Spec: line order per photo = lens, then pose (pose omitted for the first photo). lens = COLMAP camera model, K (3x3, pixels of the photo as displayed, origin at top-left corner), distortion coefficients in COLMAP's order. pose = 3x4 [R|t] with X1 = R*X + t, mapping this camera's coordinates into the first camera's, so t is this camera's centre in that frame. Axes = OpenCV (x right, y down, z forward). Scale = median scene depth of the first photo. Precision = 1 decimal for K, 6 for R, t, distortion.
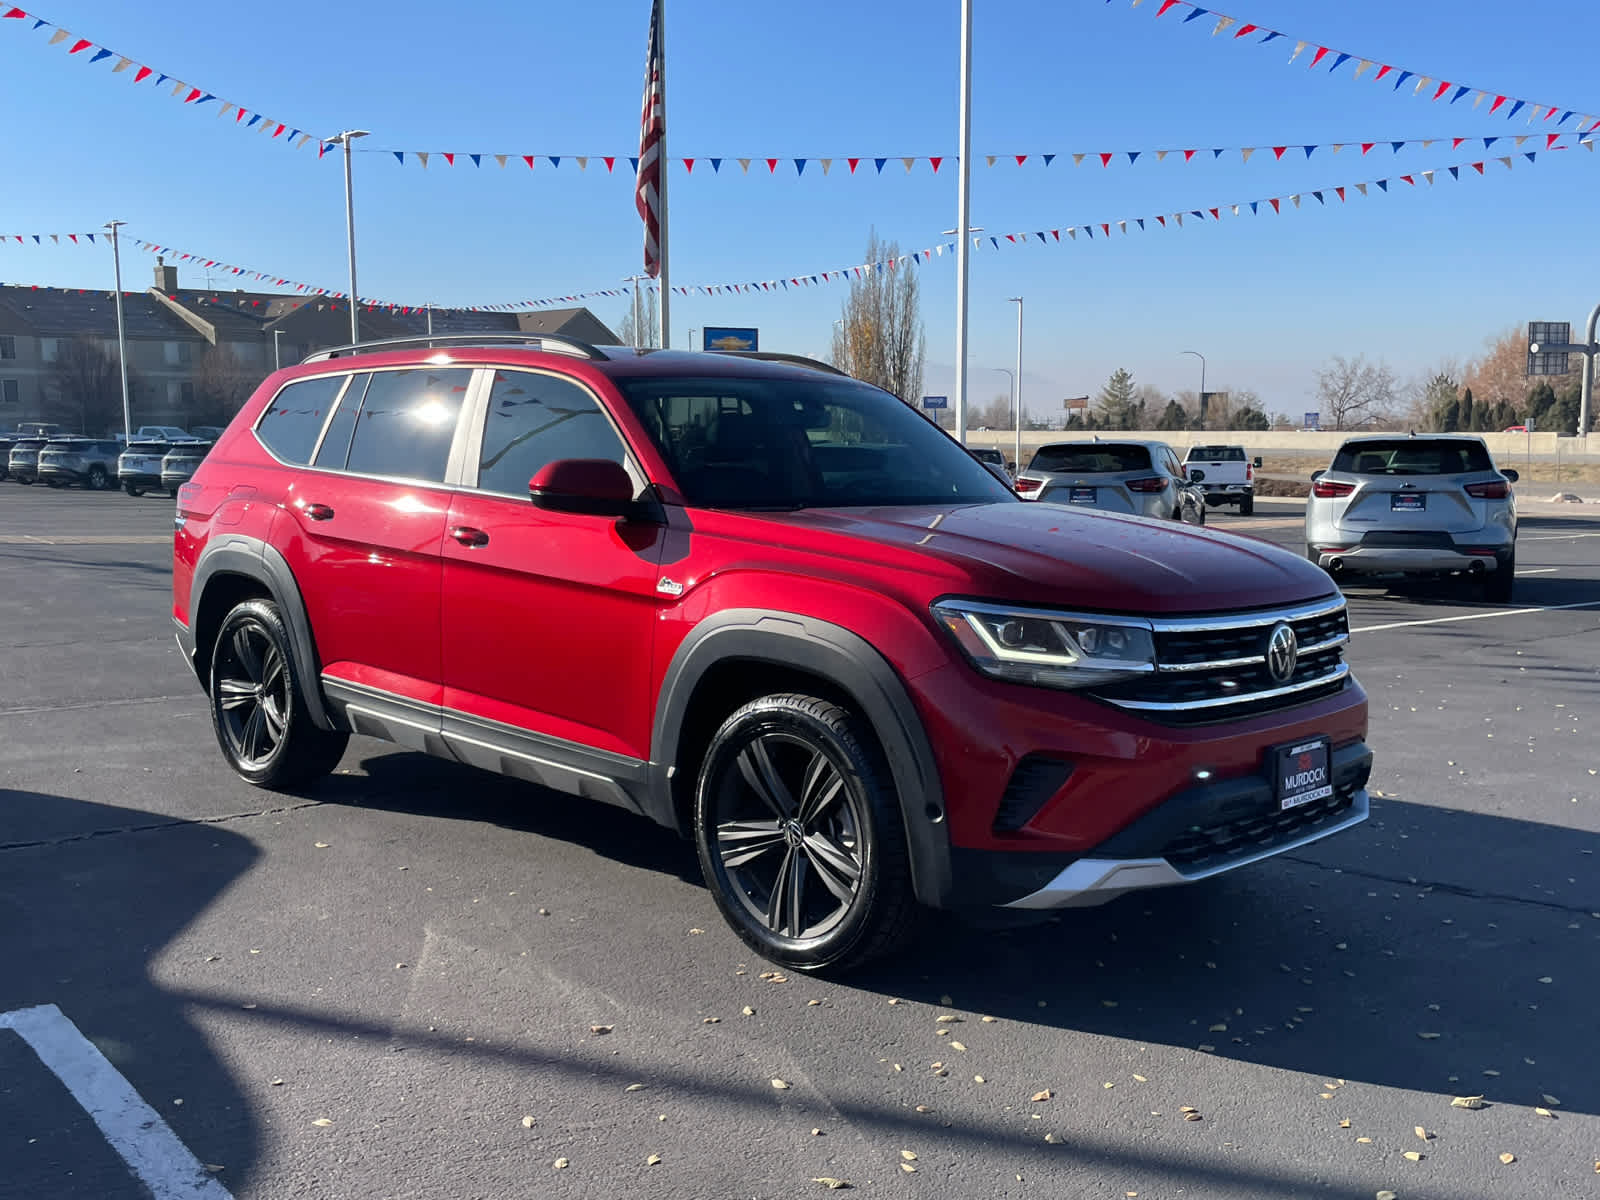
lens RADIAL K [[1485.9, 0, 777.2], [0, 1485.9, 602.9], [0, 0, 1]] dist [0.101382, -0.147666]
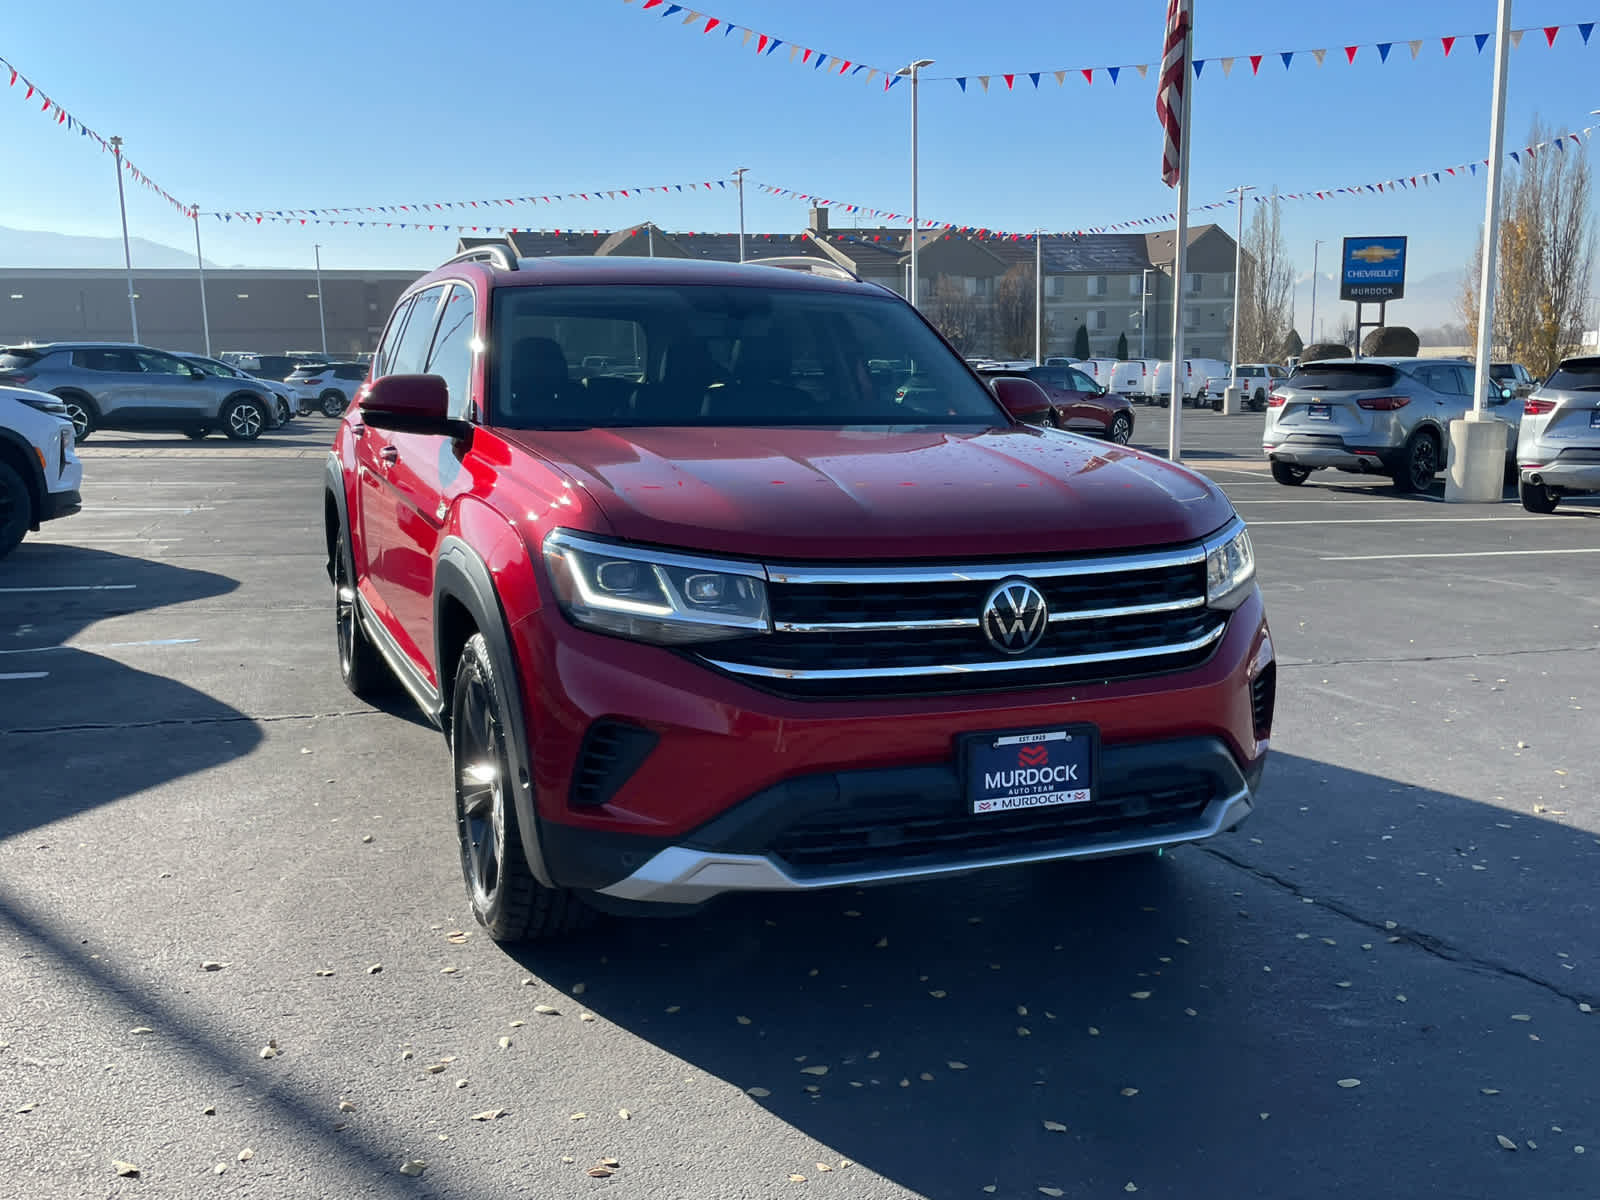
lens RADIAL K [[1477.8, 0, 800.0], [0, 1477.8, 600.0], [0, 0, 1]] dist [0.095339, -0.124106]
pose [[0.921557, 0.049574, -0.385065, 0.115142], [-0.031078, 0.998051, 0.054113, -0.003002], [0.386997, -0.037901, 0.921302, 0.051869]]
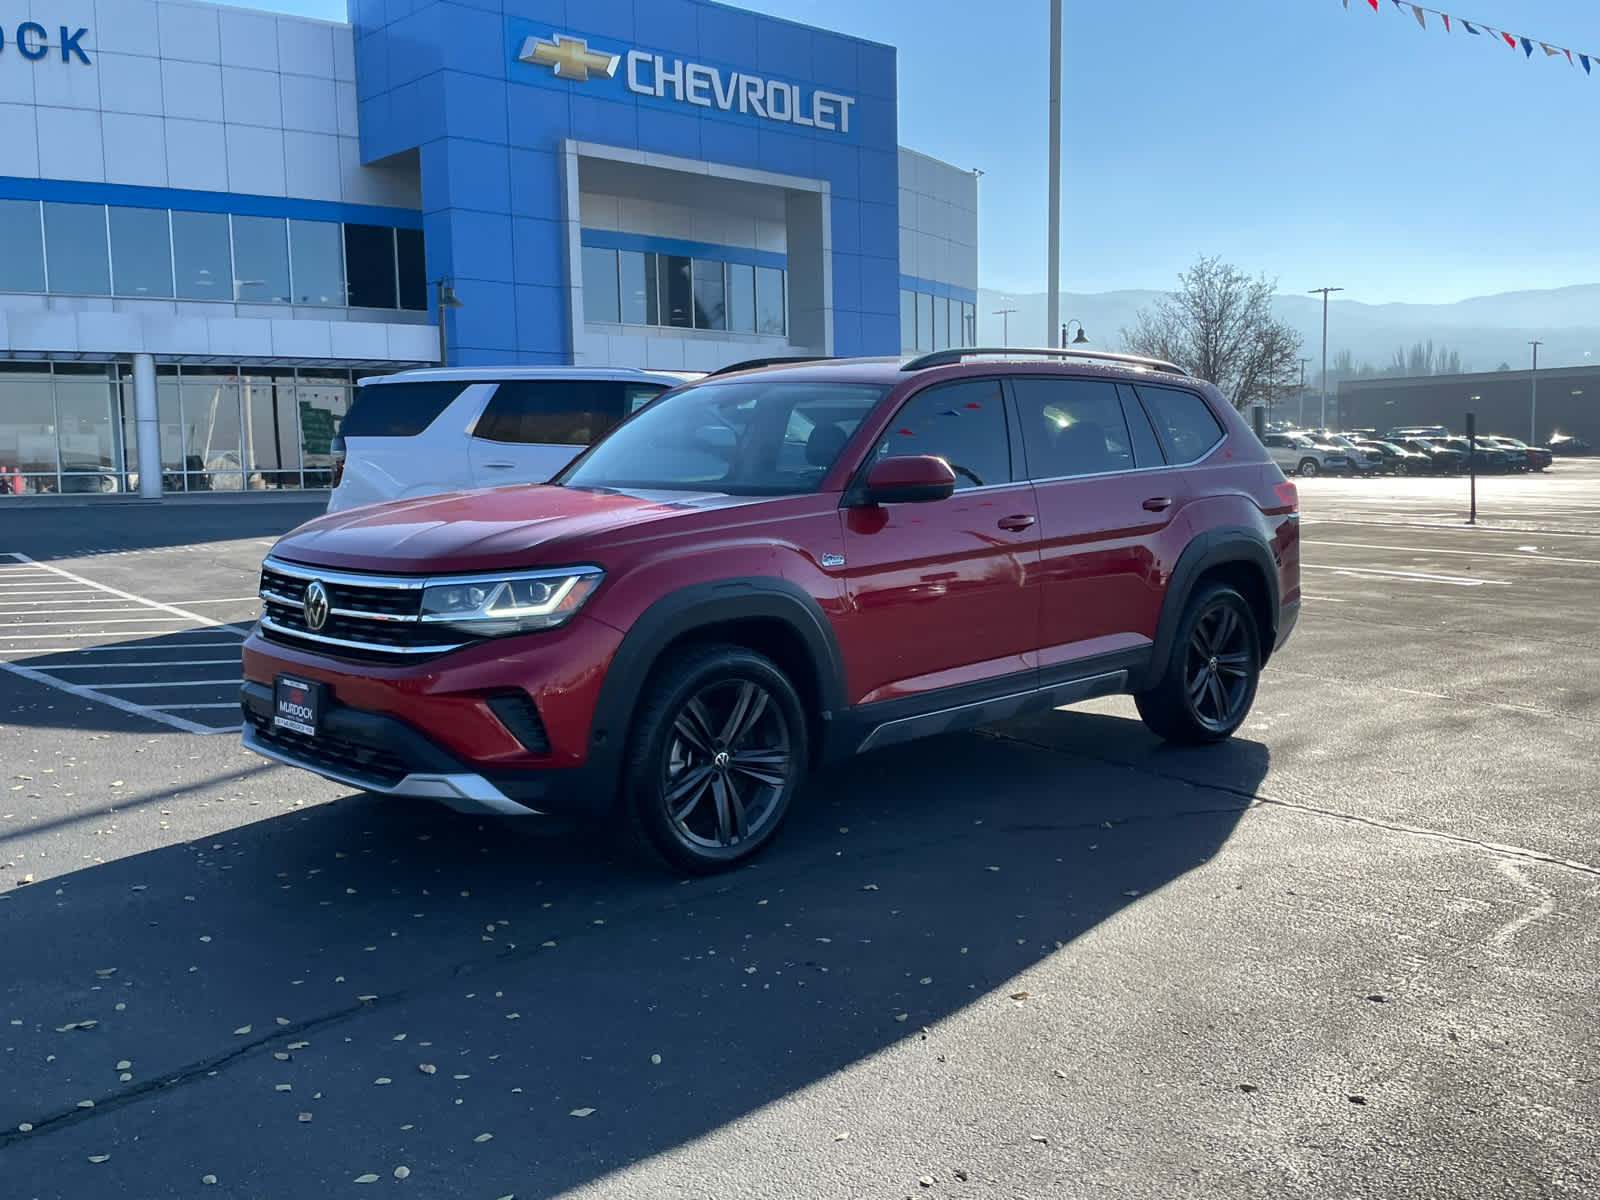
lens RADIAL K [[1472.5, 0, 860.2], [0, 1472.5, 599.0], [0, 0, 1]] dist [0.091598, -0.115670]
pose [[0.023622, 0.092648, -0.995419, 0.331402], [-0.105002, 0.990419, 0.089691, -0.026965], [0.994191, 0.102402, 0.033123, 0.301656]]
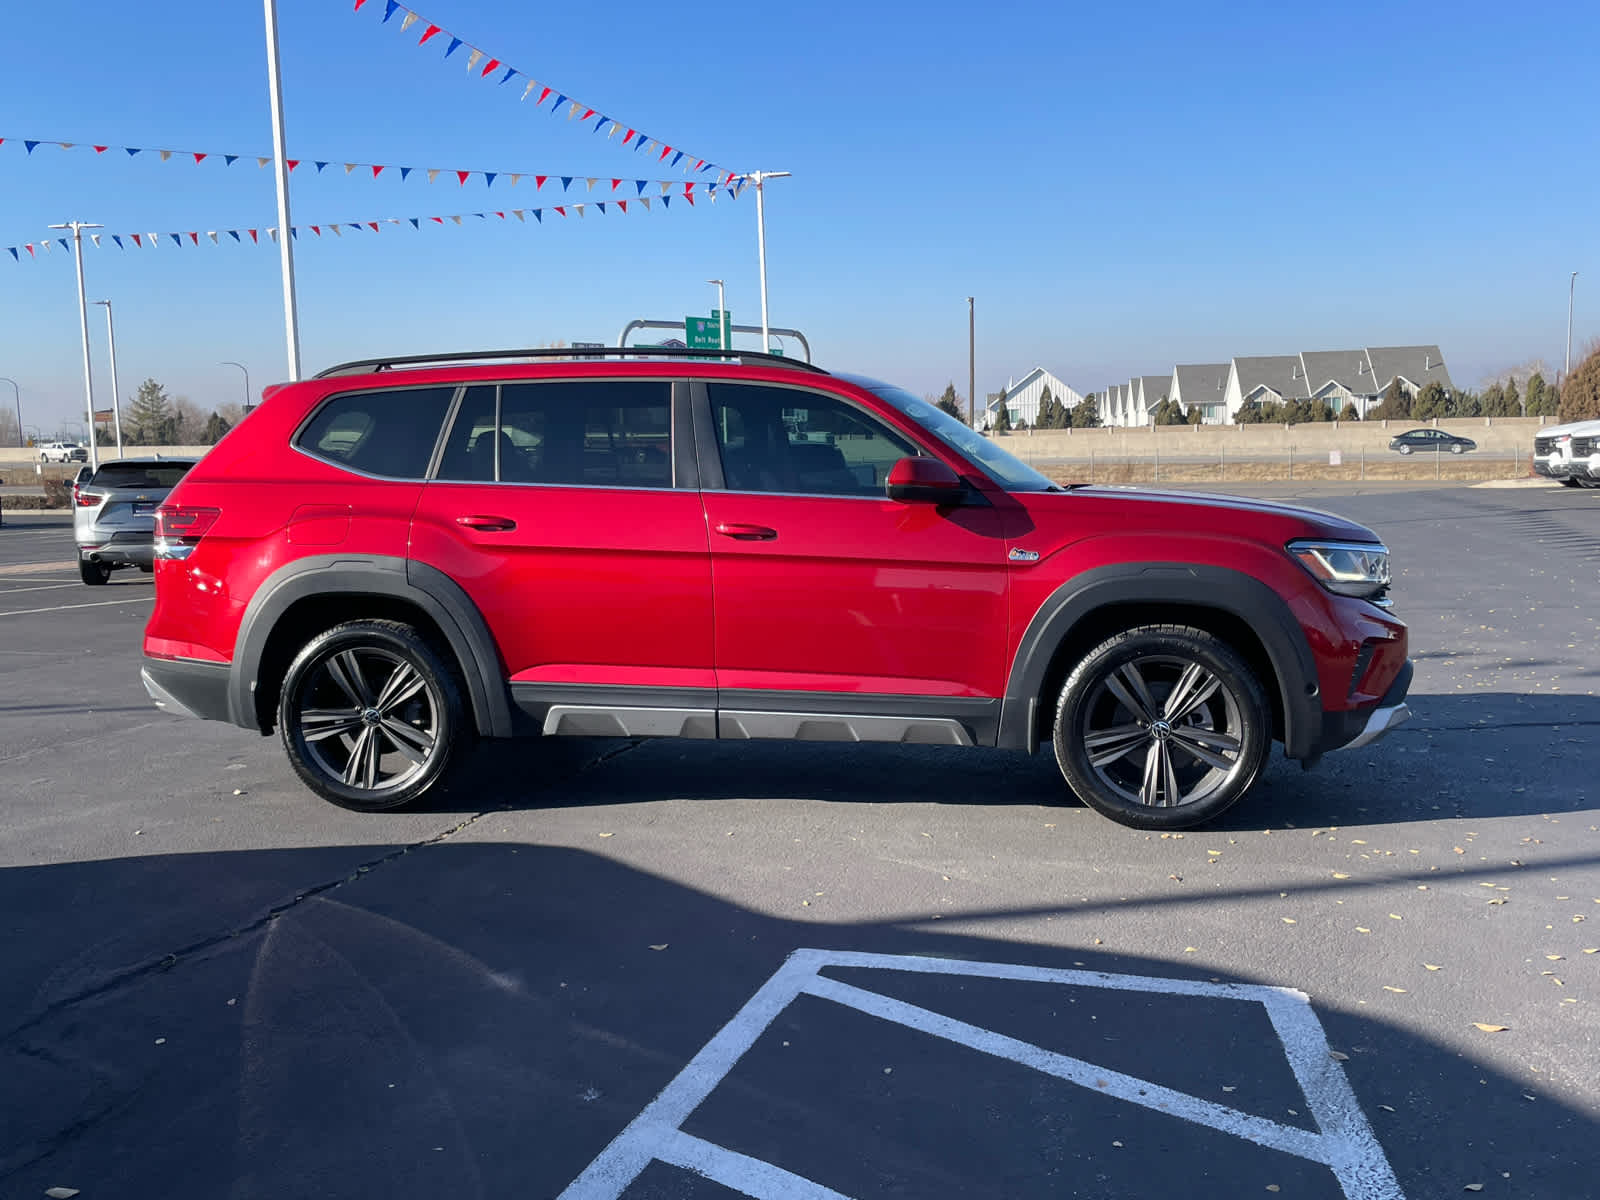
lens RADIAL K [[1517.0, 0, 800.0], [0, 1517.0, 600.0], [0, 0, 1]] dist [0.051665, -0.140539]
pose [[0.815604, -0.078443, 0.573269, -0.222781], [0.085220, 0.996248, 0.015077, -0.001828], [-0.572301, 0.036557, 0.819229, 0.015128]]
